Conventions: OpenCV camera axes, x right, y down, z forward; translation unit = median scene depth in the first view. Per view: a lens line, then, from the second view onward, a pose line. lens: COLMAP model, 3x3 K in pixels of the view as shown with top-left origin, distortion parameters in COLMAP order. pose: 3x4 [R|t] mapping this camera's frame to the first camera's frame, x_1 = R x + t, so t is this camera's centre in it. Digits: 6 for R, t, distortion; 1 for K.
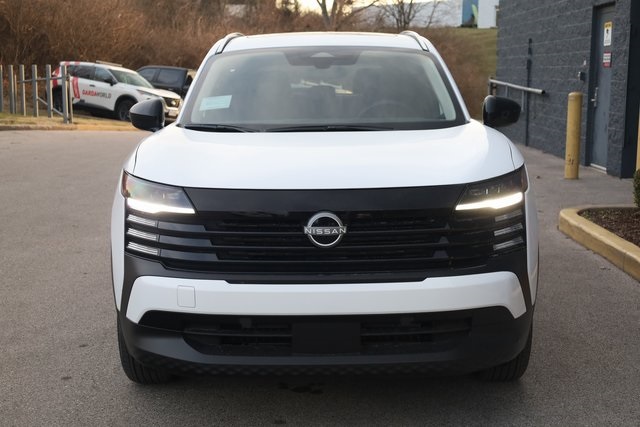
lens RADIAL K [[970.5, 0, 320.0], [0, 970.5, 213.5], [0, 0, 1]] dist [0.019887, 0.030555]
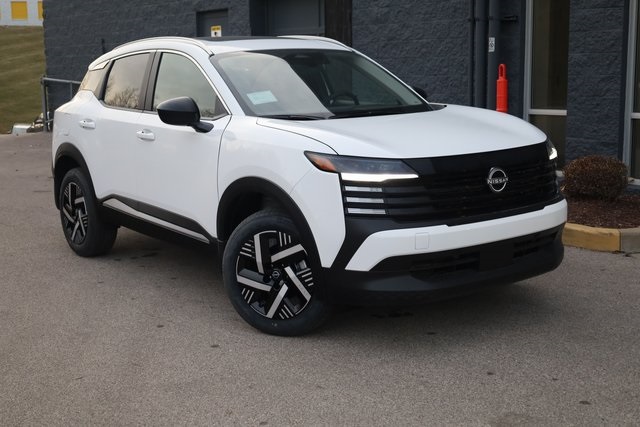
lens RADIAL K [[970.5, 0, 320.0], [0, 970.5, 213.5], [0, 0, 1]] dist [0.019887, 0.030555]
pose [[0.776981, -0.107569, 0.620266, -0.995980], [0.106002, 0.993580, 0.039527, -0.016726], [-0.620536, 0.035037, 0.783395, 0.050261]]
